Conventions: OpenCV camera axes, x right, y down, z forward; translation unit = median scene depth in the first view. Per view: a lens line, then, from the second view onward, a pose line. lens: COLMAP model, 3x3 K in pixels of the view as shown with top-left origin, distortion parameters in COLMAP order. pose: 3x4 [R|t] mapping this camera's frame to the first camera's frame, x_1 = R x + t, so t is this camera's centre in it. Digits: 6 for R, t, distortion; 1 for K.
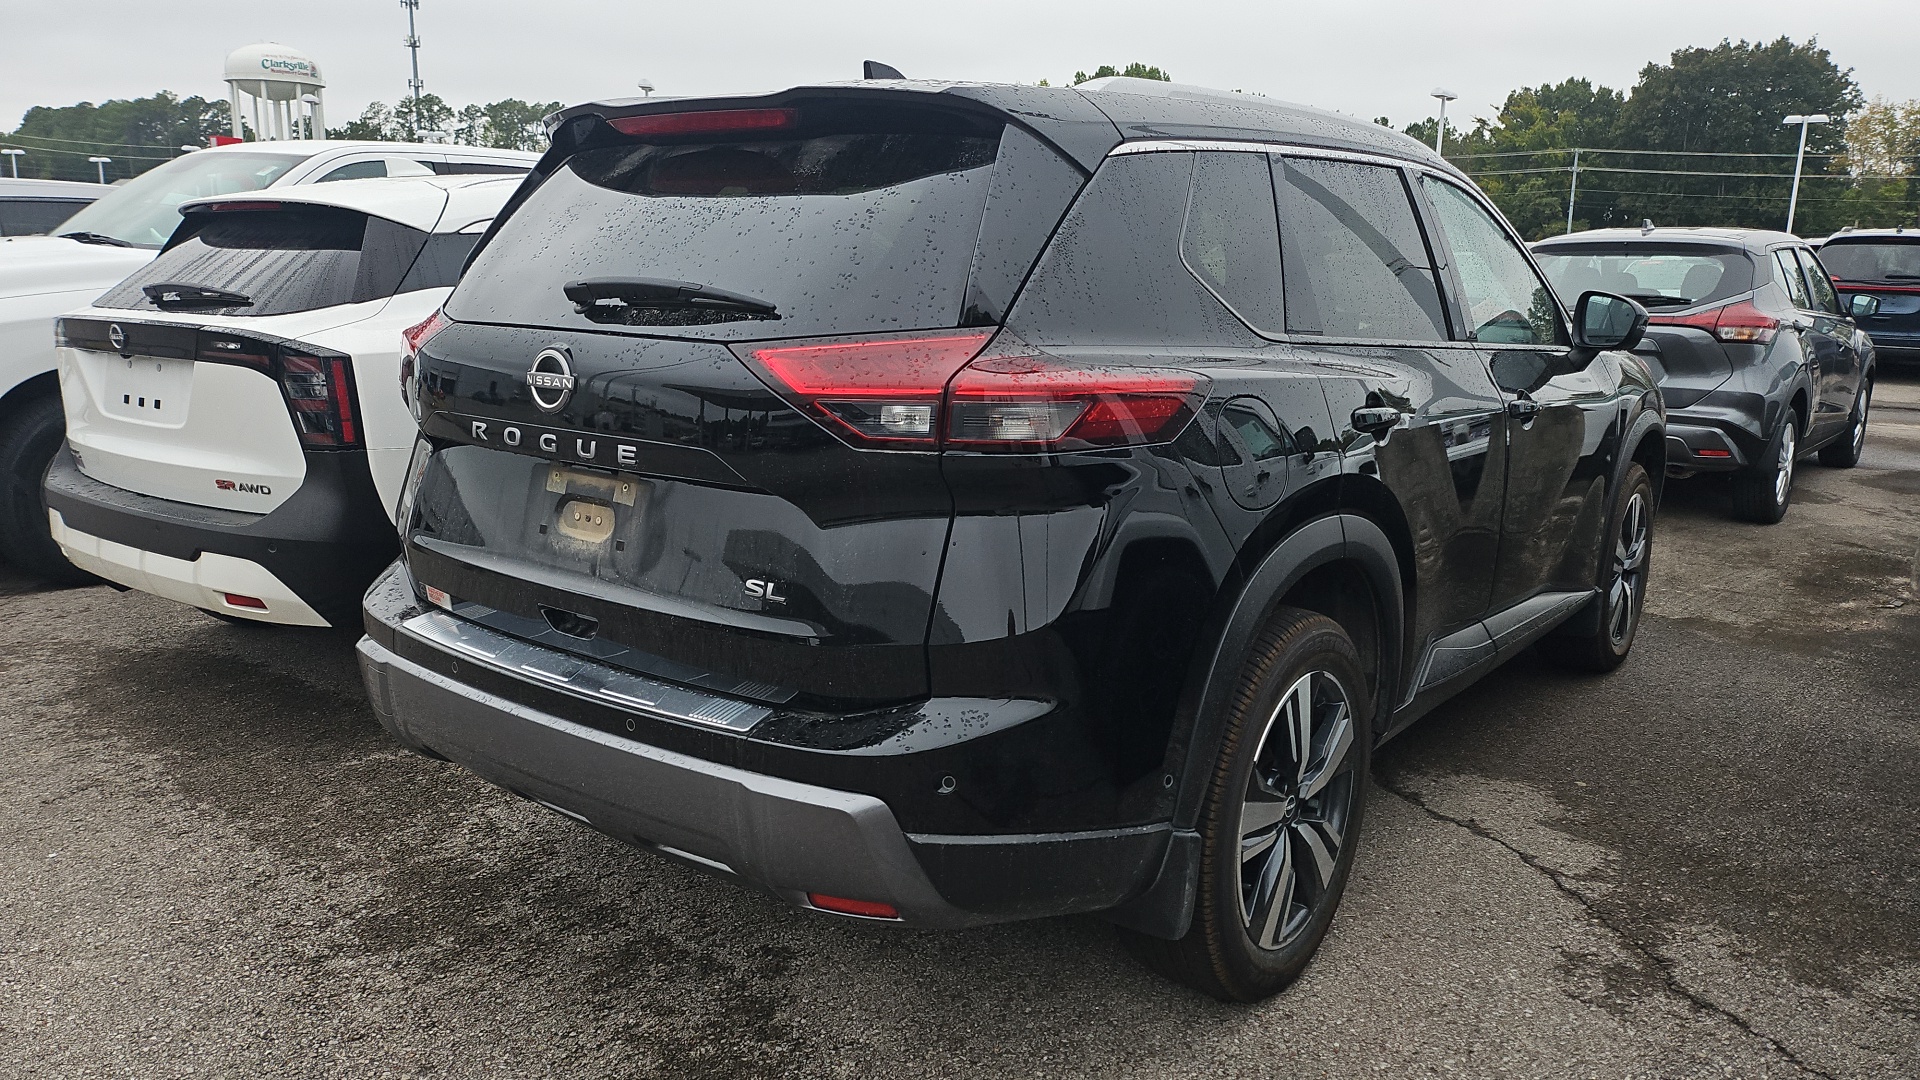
lens RADIAL K [[1398.6, 0, 955.6], [0, 1398.6, 560.4], [0, 0, 1]] dist [0.018902, -0.003811]
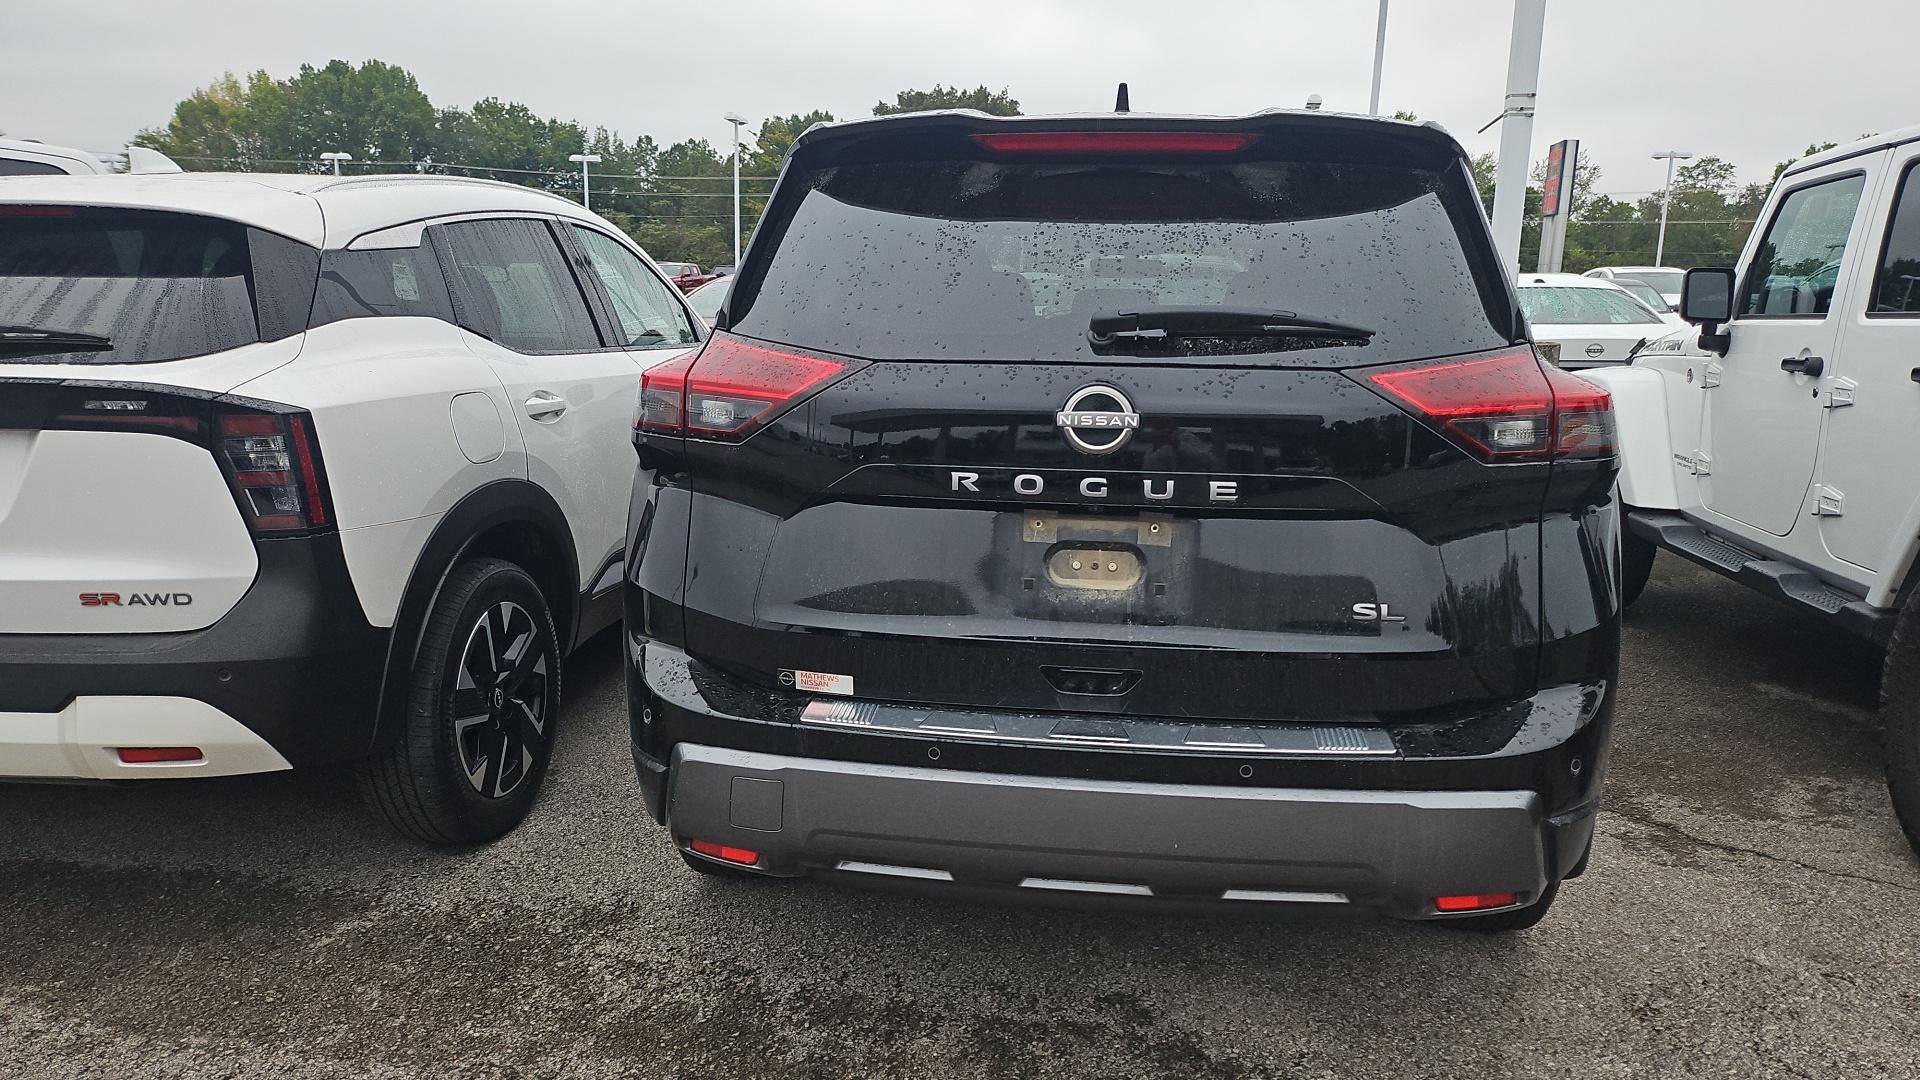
lens RADIAL K [[1391.4, 0, 973.2], [0, 1391.4, 576.9], [0, 0, 1]] dist [0.077772, -0.088984]
pose [[0.856718, -0.110463, 0.503818, -0.762469], [0.110699, 0.993414, 0.029571, -0.056553], [-0.503766, 0.030438, 0.863303, 0.232181]]
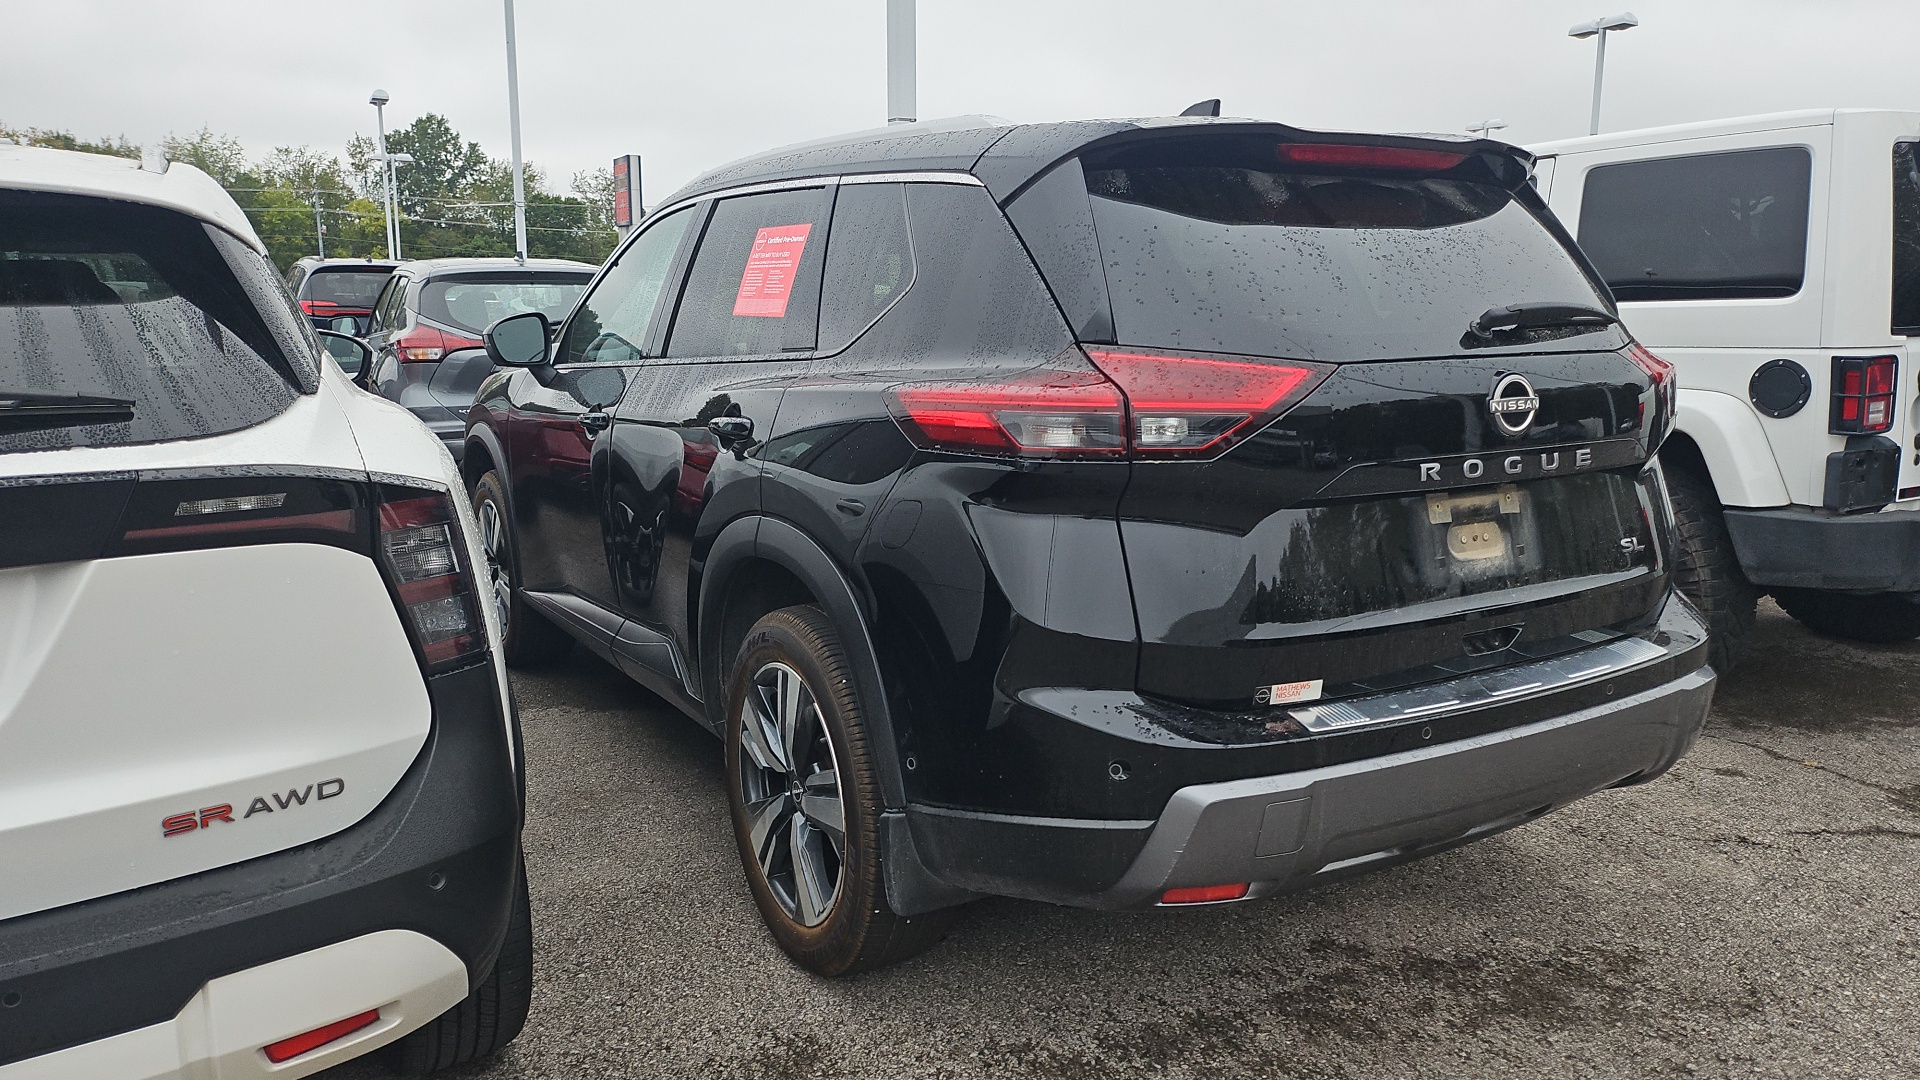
lens RADIAL K [[1378.7, 0, 1039.7], [0, 1378.7, 568.1], [0, 0, 1]] dist [0.039546, -0.002696]
pose [[0.330362, -0.200434, 0.922327, -1.255749], [0.211727, 0.968026, 0.134528, -0.204291], [-0.919800, 0.150839, 0.362236, 0.888203]]
